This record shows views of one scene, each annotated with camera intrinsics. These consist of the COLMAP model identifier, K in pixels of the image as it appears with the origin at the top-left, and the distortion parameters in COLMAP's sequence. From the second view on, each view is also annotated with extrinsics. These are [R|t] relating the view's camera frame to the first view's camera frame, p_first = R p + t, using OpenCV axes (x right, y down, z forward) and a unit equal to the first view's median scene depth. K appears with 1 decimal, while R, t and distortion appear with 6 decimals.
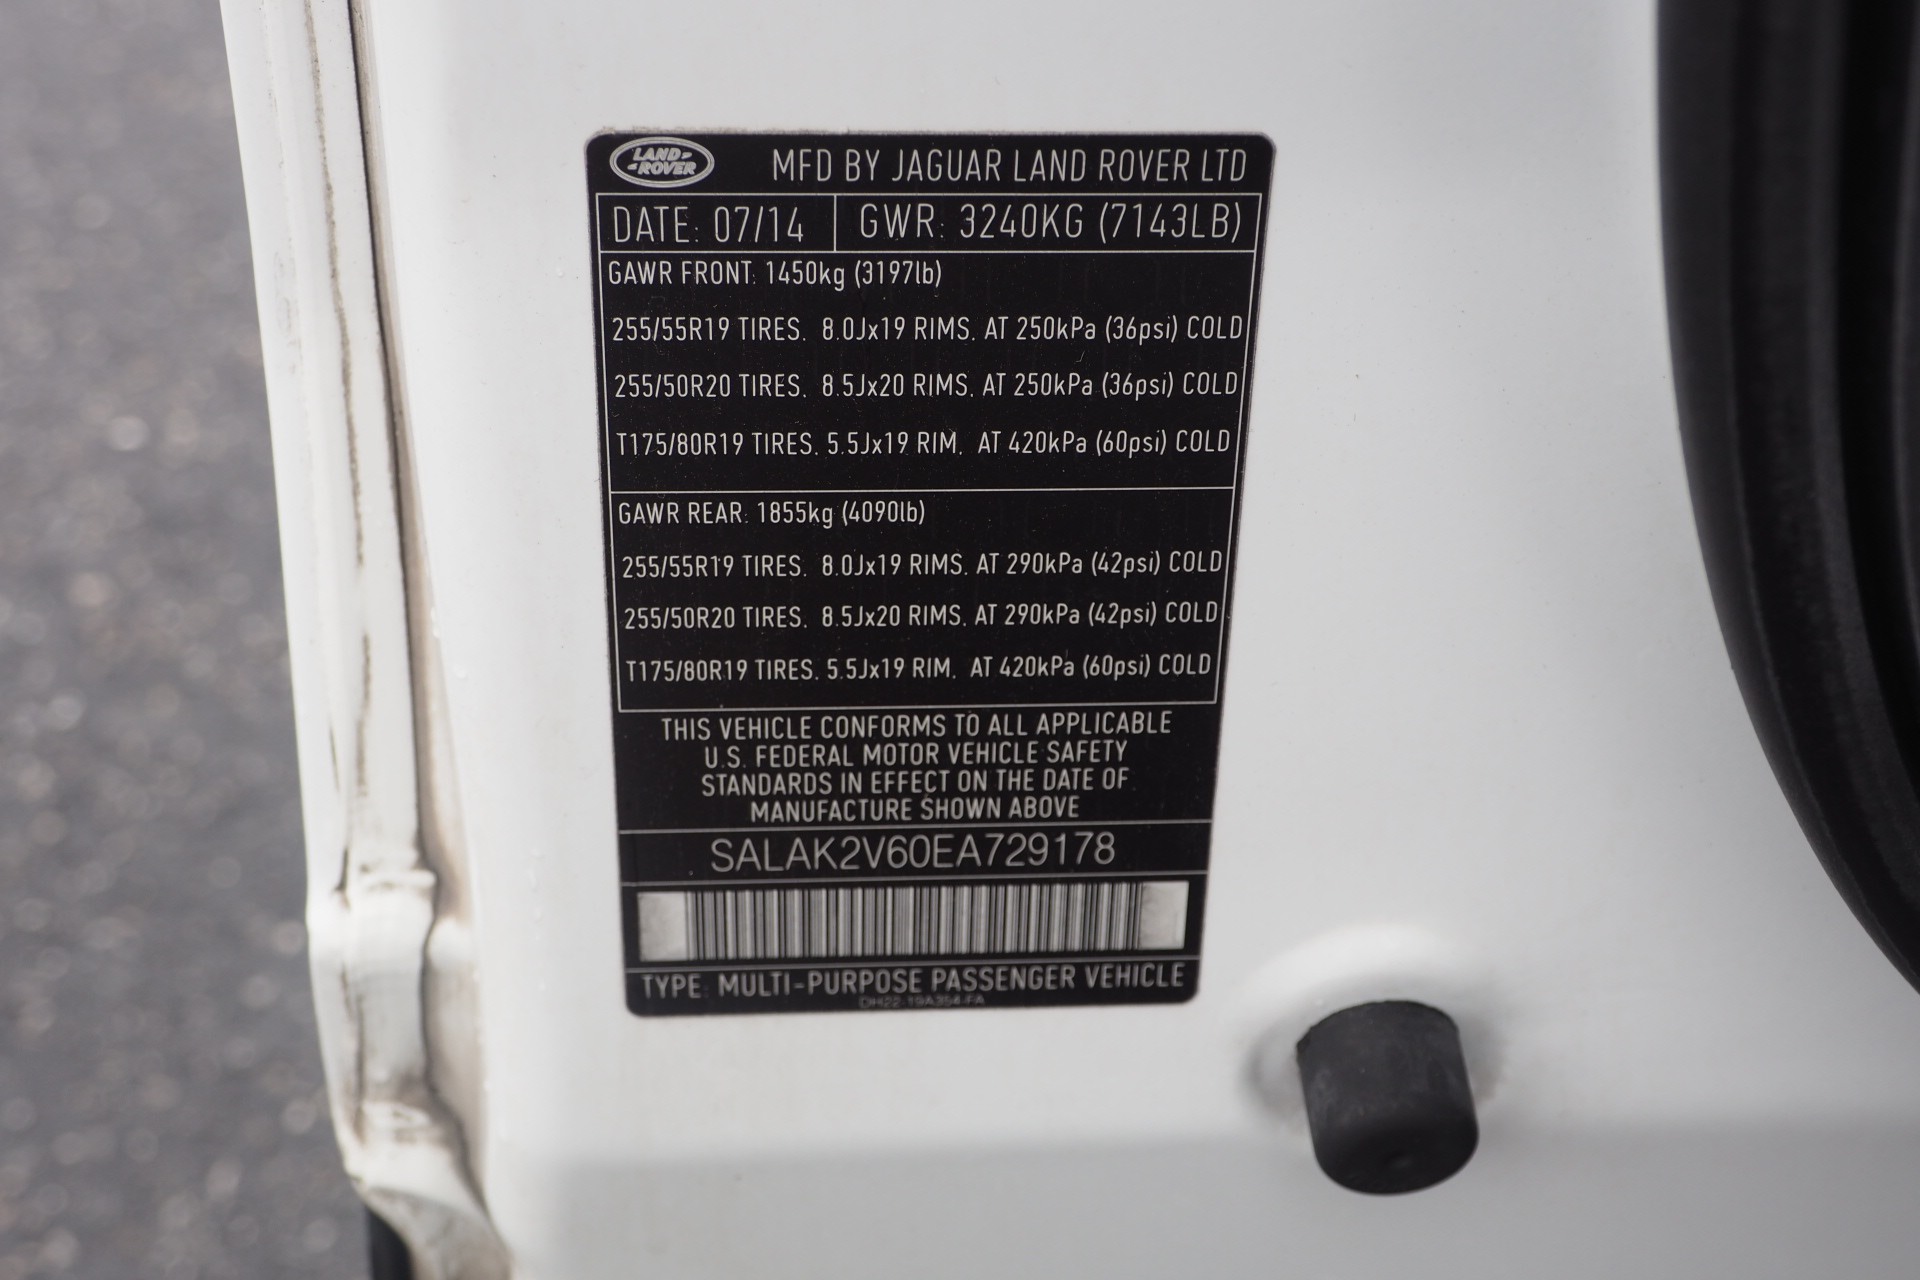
lens RADIAL K [[2905.7, 0, 960.0], [0, 2905.7, 640.0], [0, 0, 1]] dist [0.014414, 0.022451]
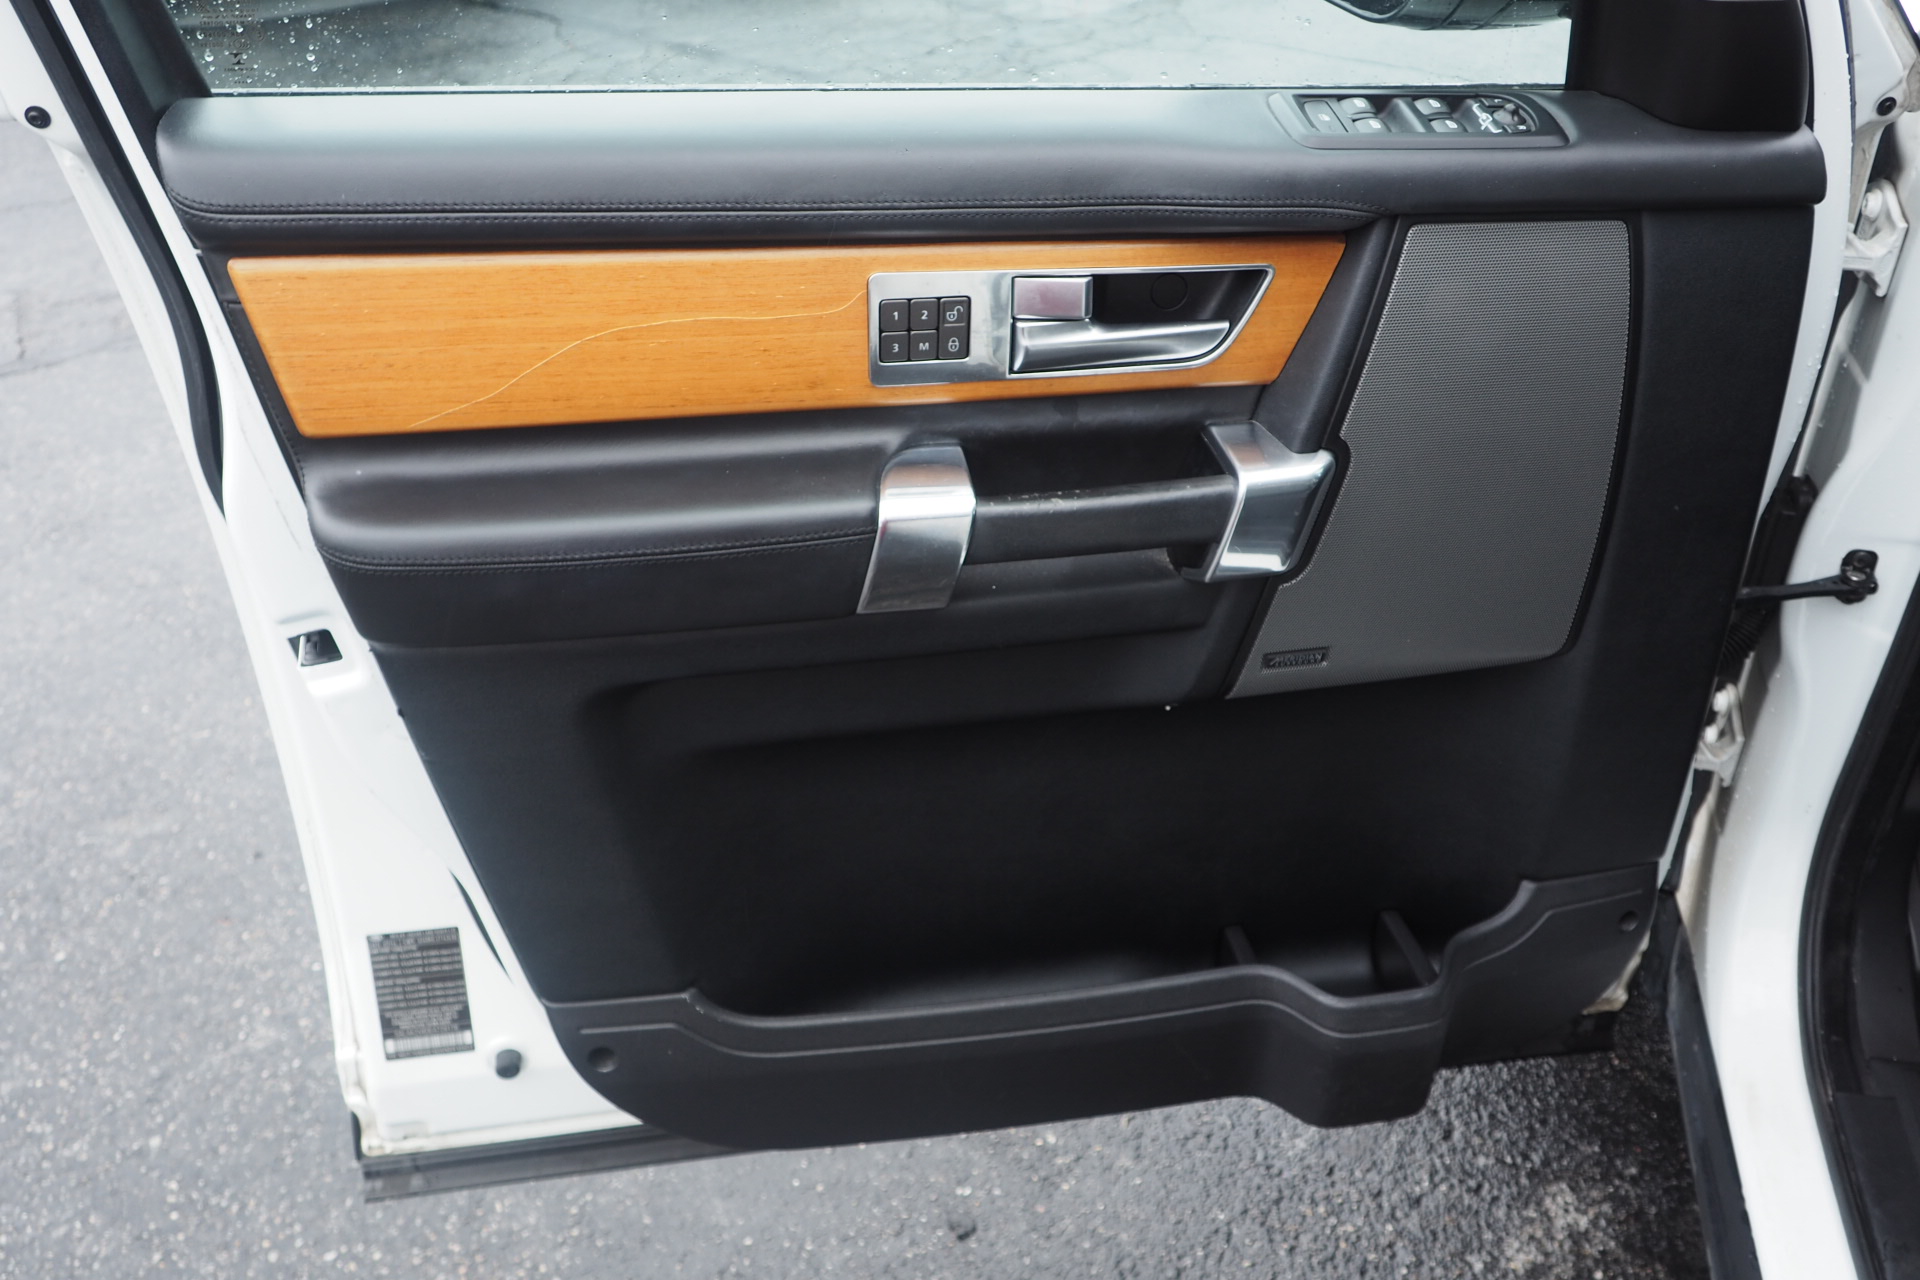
lens RADIAL K [[1655.0, 0, 960.0], [0, 1655.0, 640.0], [0, 0, 1]] dist [-0.003811, -0.003302]
pose [[0.992232, -0.081037, 0.094381, 0.909714], [0.100110, 0.970545, -0.219135, 0.155446], [-0.073843, 0.226882, 0.971119, -2.975169]]
